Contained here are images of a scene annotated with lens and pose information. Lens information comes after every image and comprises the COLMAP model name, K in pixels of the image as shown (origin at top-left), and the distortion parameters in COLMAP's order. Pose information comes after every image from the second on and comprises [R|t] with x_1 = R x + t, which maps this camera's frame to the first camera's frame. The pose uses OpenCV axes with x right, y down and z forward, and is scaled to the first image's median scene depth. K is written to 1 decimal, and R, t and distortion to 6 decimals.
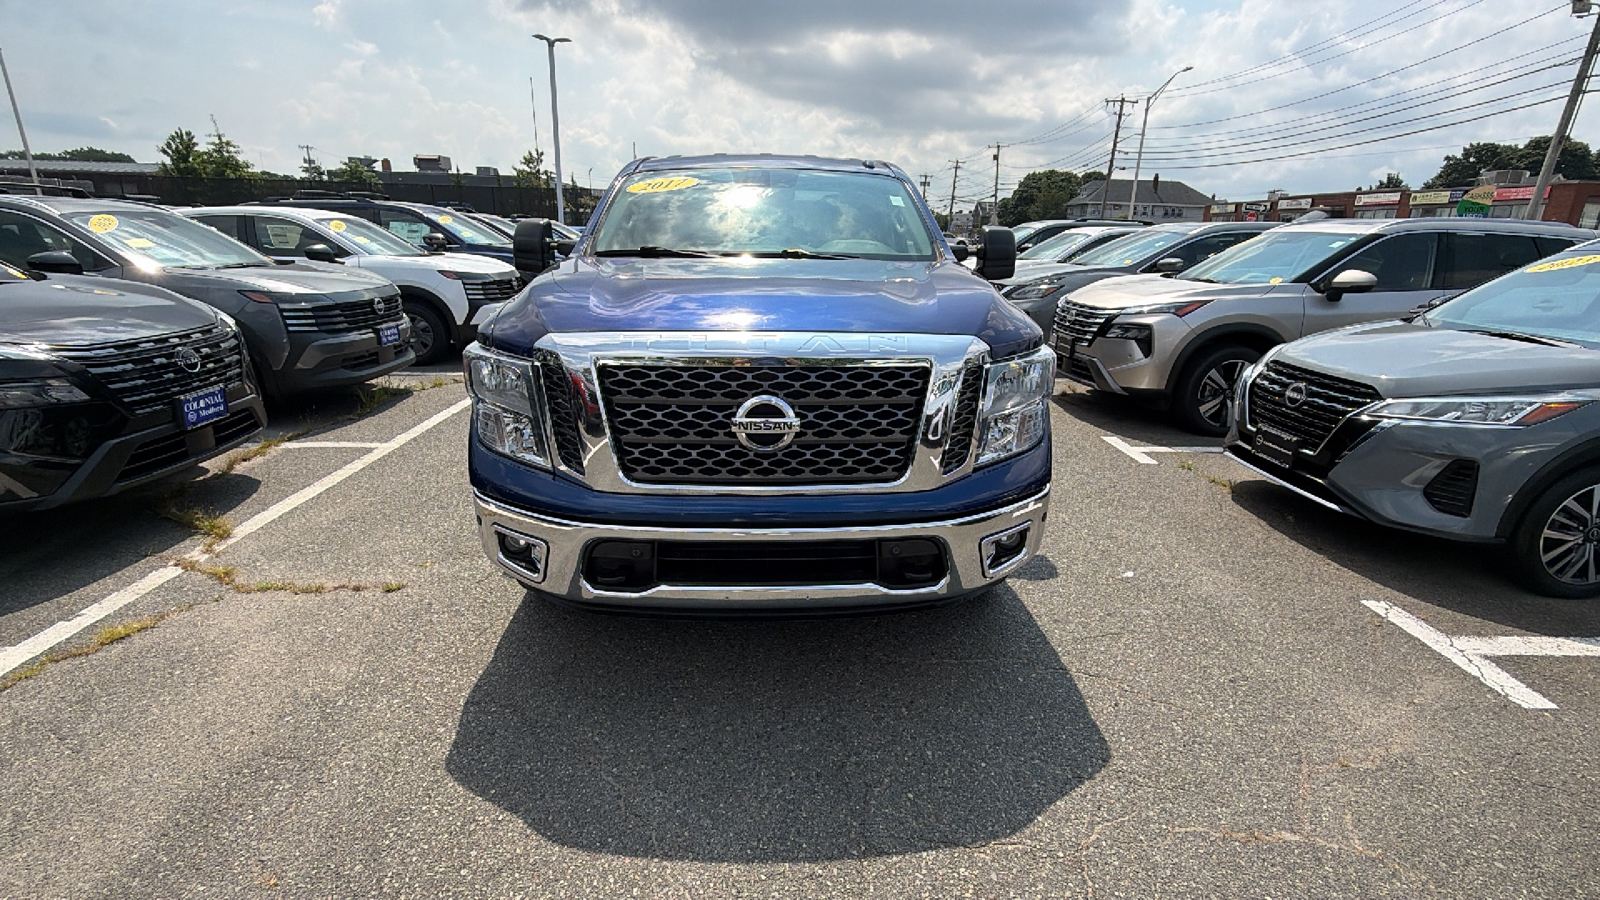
lens RADIAL K [[731.1, 0, 802.7], [0, 731.1, 446.2], [0, 0, 1]] dist [0.001165, -0.001181]
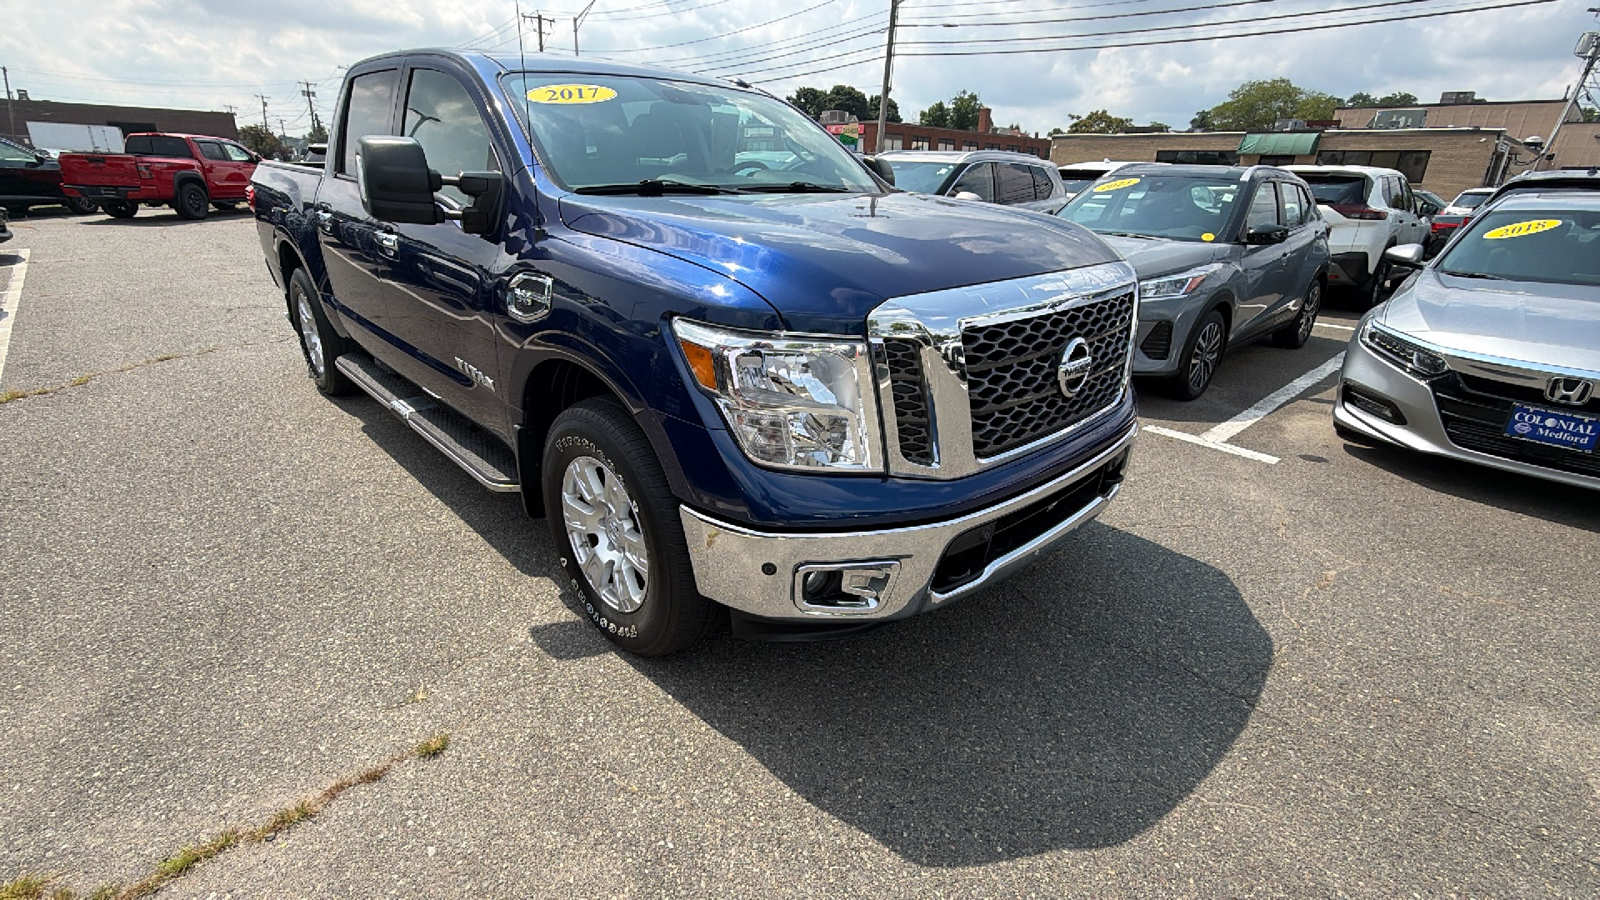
lens RADIAL K [[729.6, 0, 788.7], [0, 729.6, 453.7], [0, 0, 1]] dist [-0.000981, -0.000188]
pose [[0.752957, -0.239835, 0.612810, -0.659123], [0.176007, 0.970692, 0.163640, -0.098925], [-0.634096, -0.015355, 0.773102, 0.332360]]
